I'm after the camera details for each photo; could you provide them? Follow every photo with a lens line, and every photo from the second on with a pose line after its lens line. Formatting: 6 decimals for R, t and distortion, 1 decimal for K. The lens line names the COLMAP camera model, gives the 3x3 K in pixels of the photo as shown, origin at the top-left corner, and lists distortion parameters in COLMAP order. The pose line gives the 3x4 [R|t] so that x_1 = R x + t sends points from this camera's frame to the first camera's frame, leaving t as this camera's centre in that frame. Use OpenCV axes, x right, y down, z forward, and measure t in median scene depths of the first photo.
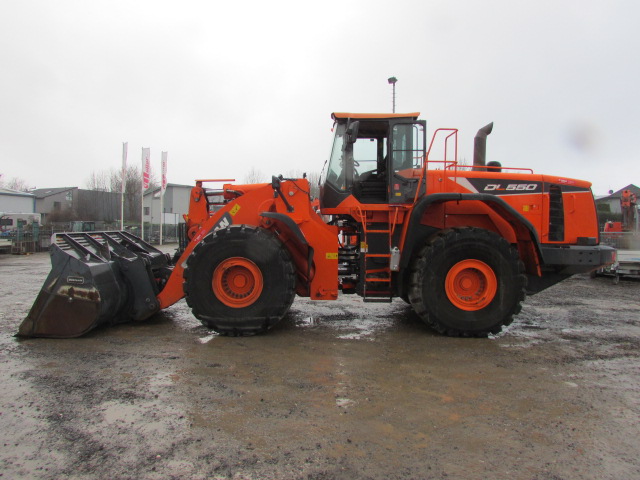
lens RADIAL K [[451.0, 0, 320.2], [0, 451.0, 239.0], [0, 0, 1]] dist [-0.047845, -0.001156]
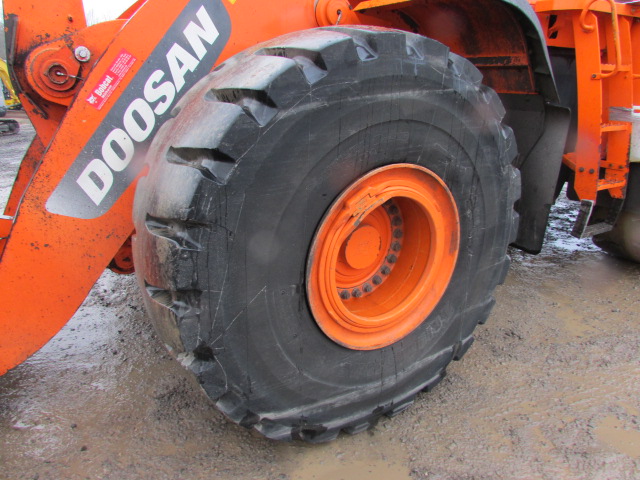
lens RADIAL K [[451.0, 0, 320.2], [0, 451.0, 239.9], [0, 0, 1]] dist [-0.047845, -0.001156]
pose [[0.862151, -0.179877, 0.473645, -0.340409], [0.018324, 0.945313, 0.325650, -0.002013], [-0.506319, -0.272081, 0.818299, 0.807501]]
